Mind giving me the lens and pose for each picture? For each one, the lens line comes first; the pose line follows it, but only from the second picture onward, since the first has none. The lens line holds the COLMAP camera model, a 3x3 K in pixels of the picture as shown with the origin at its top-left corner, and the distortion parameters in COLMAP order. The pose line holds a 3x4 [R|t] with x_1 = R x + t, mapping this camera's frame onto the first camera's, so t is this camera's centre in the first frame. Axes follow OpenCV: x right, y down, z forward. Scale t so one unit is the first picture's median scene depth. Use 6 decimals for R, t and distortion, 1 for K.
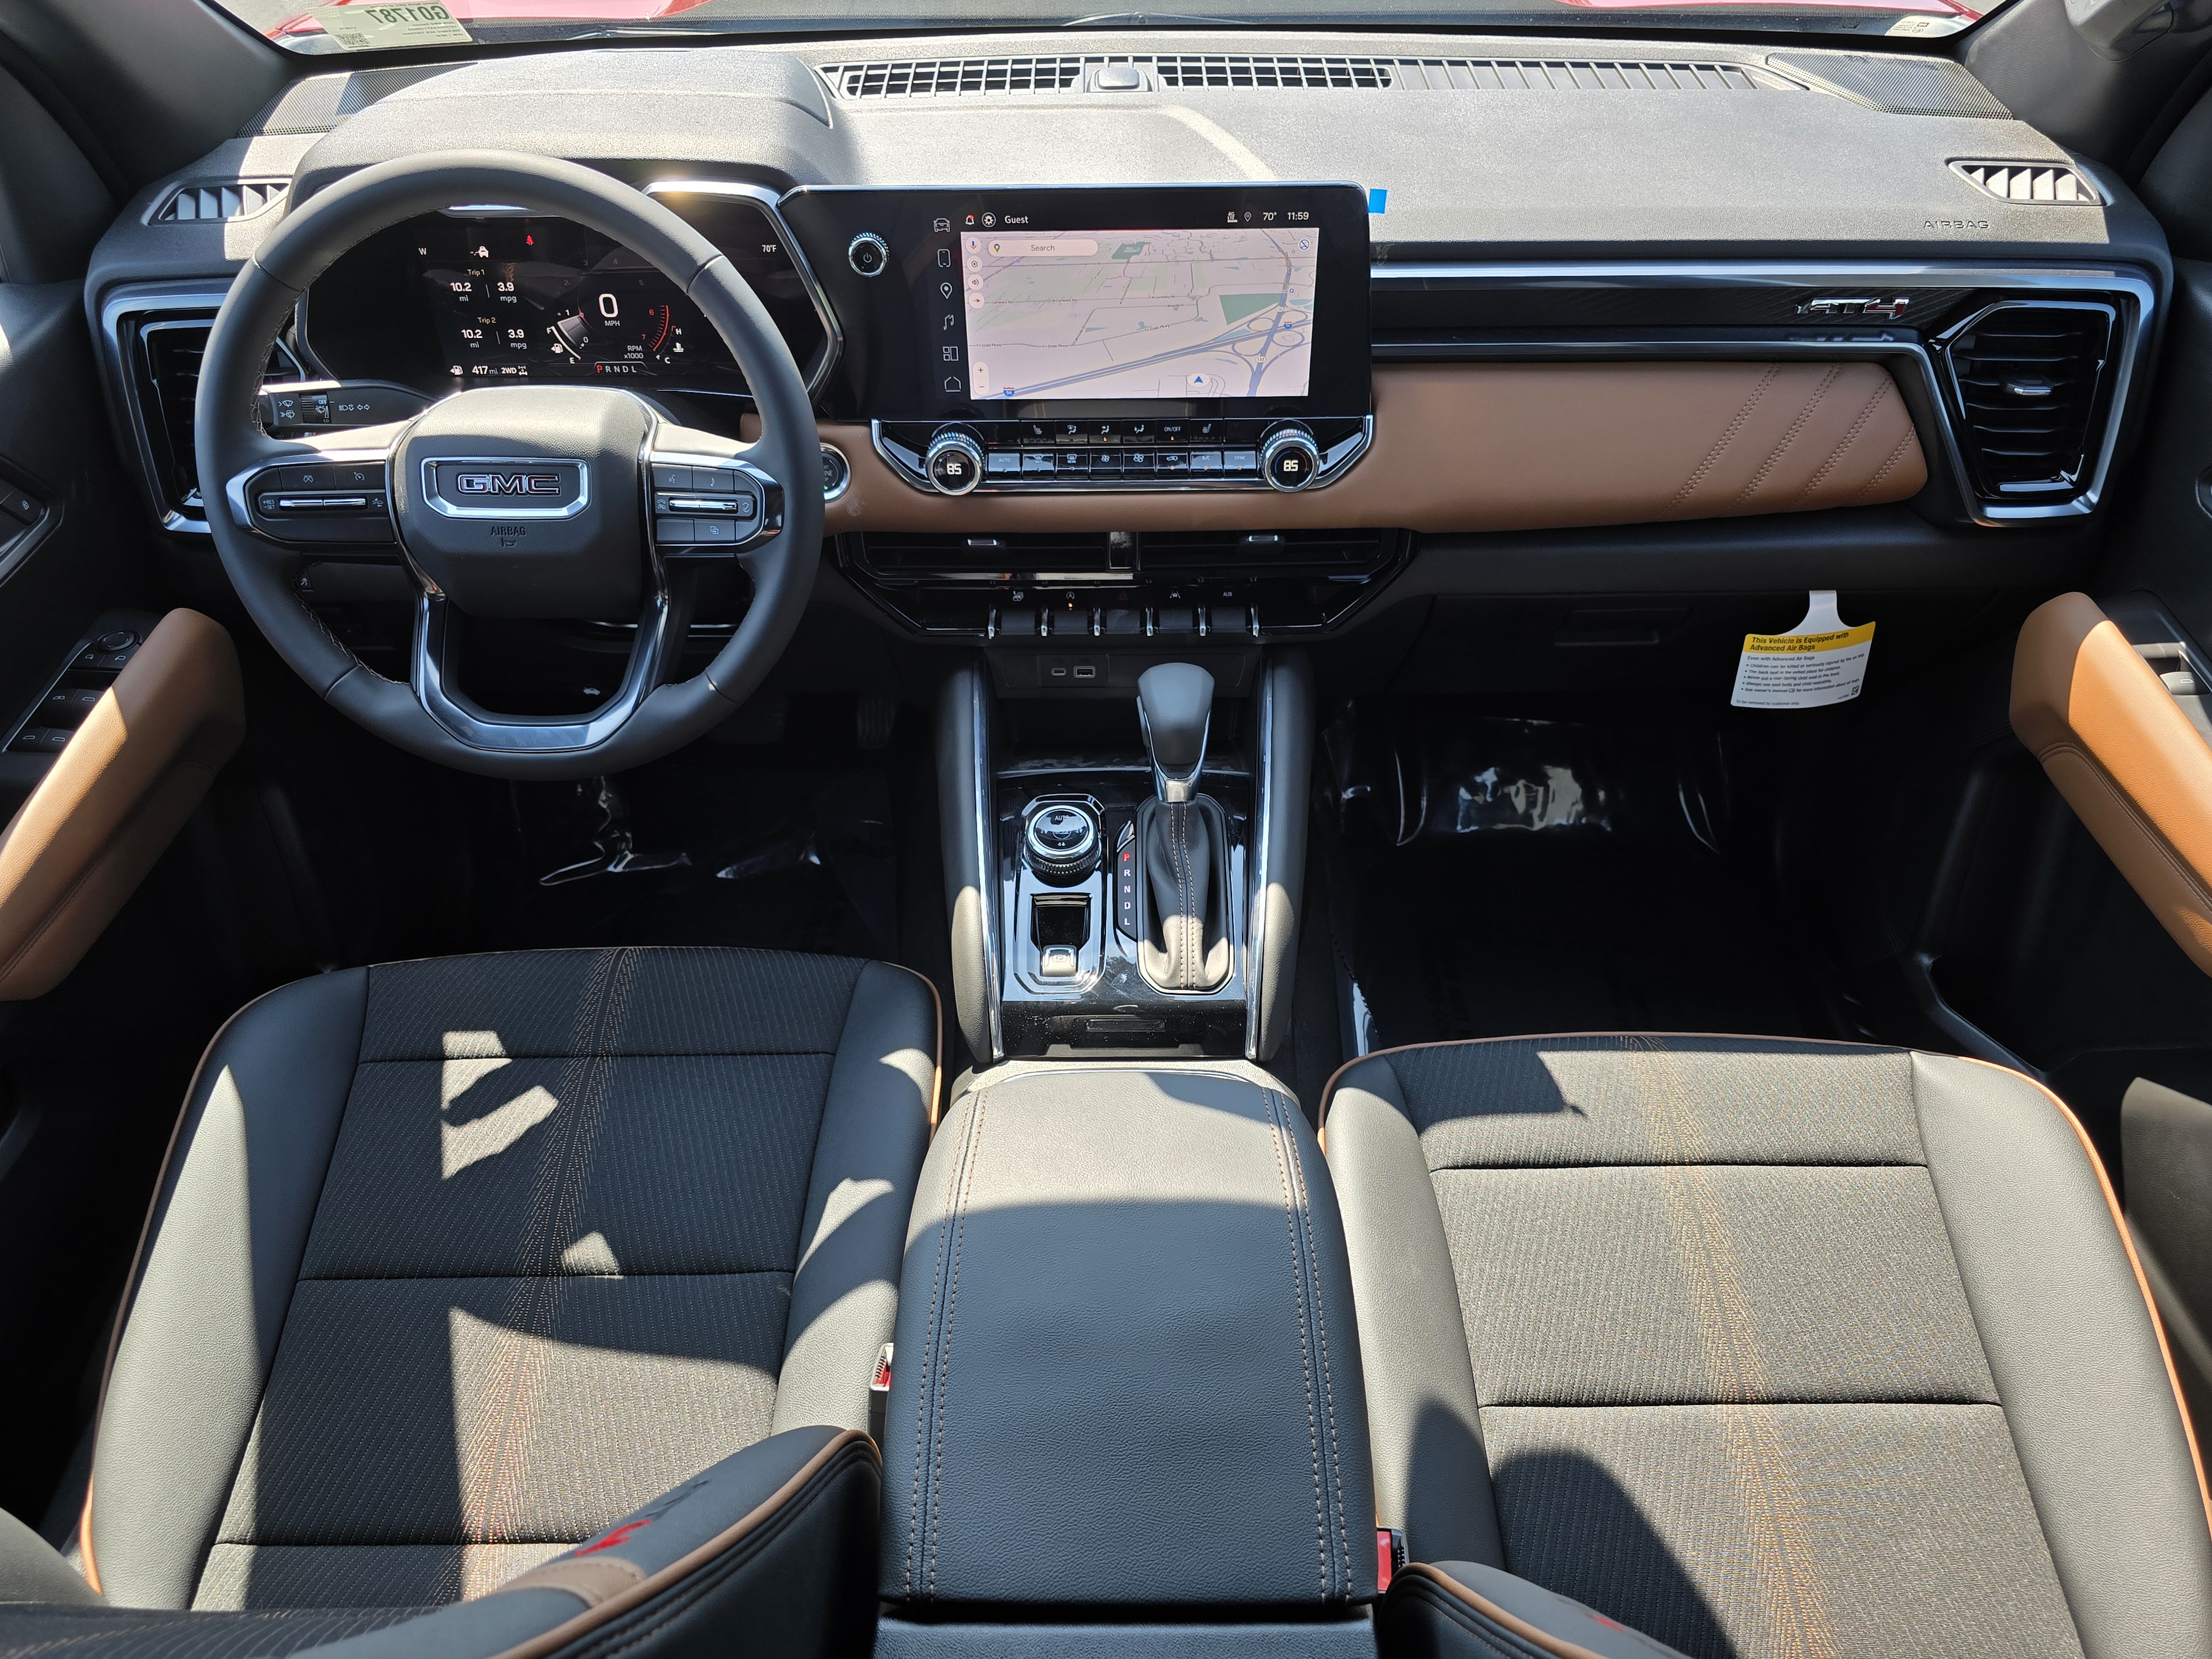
lens RADIAL K [[1601.9, 0, 1095.2], [0, 1601.9, 848.0], [0, 0, 1]] dist [0.052423, -0.060140]
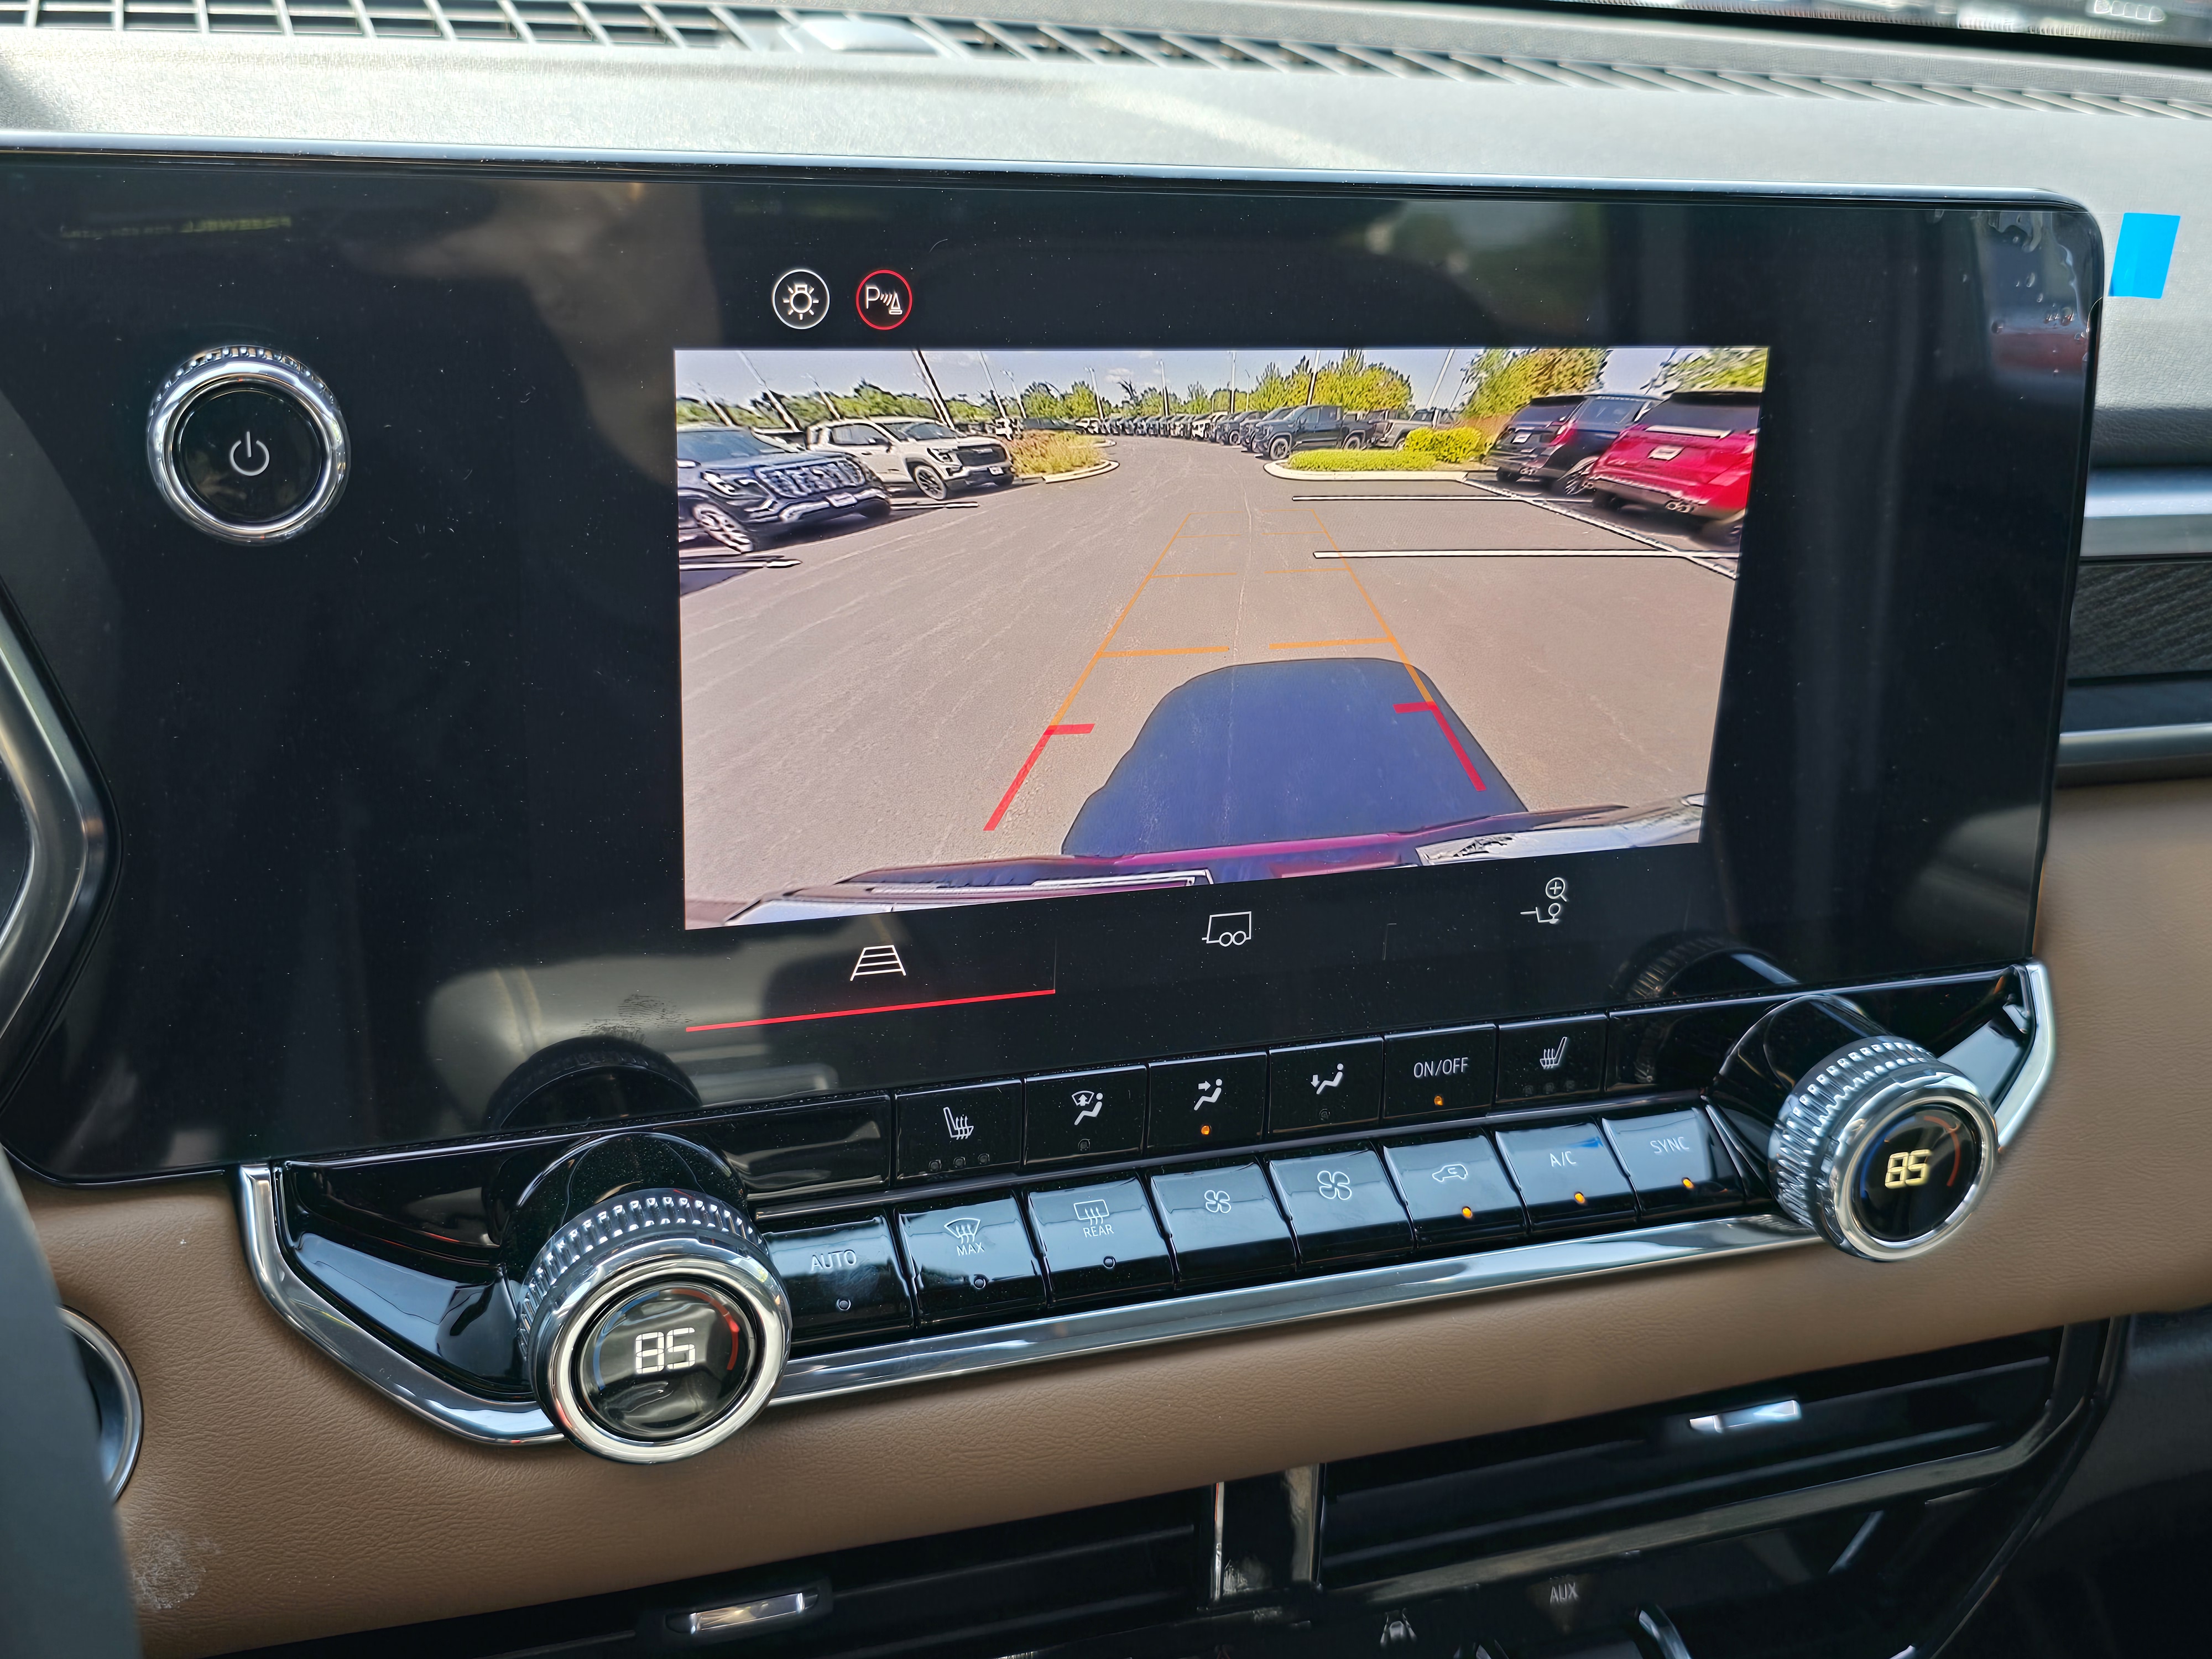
lens RADIAL K [[2338.1, 0, 1100.4], [0, 2338.1, 834.8], [0, 0, 1]] dist [0.038297, 0.000000]
pose [[0.937700, -0.063717, 0.341555, -0.140718], [0.153096, 0.958236, -0.241548, -0.221711], [-0.311899, 0.278790, 0.908292, 0.681651]]
